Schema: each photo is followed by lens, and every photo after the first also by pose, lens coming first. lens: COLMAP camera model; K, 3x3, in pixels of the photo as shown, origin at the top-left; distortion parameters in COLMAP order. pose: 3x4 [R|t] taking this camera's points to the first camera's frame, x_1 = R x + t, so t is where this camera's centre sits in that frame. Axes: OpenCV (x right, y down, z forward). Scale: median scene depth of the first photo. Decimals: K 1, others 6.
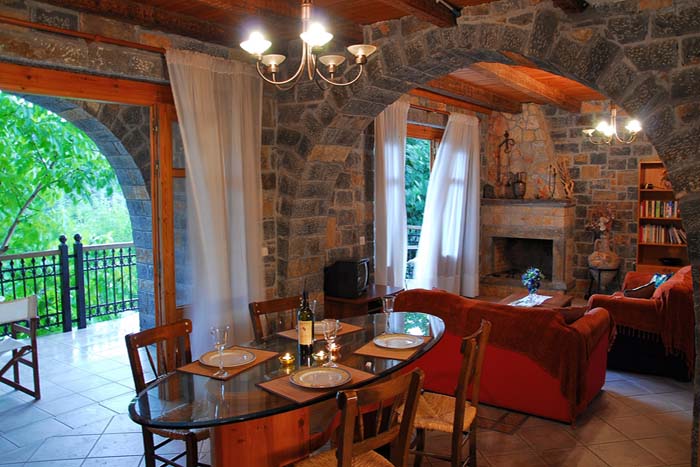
lens RADIAL K [[546.5, 0, 350.0], [0, 546.5, 233.5], [0, 0, 1]] dist [-0.062297, 0.003557]
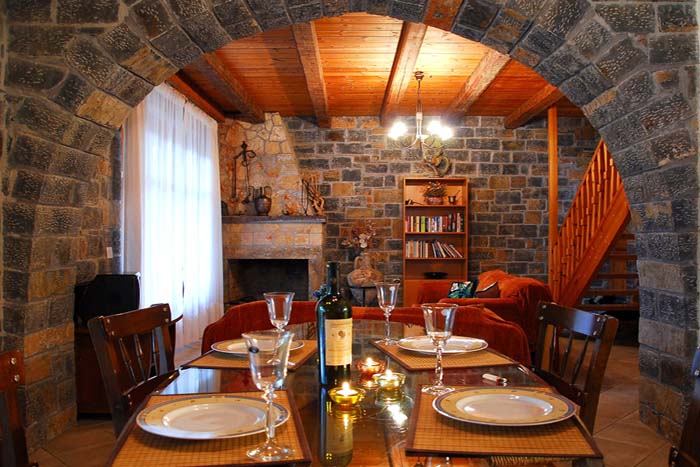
lens RADIAL K [[549.7, 0, 350.4], [0, 549.7, 254.9], [0, 0, 1]] dist [-0.065494, 0.002526]
pose [[0.781392, 0.013241, 0.623900, -0.171427], [0.017696, 0.998903, -0.043362, 0.051401], [-0.623789, 0.044923, 0.780300, 0.245582]]
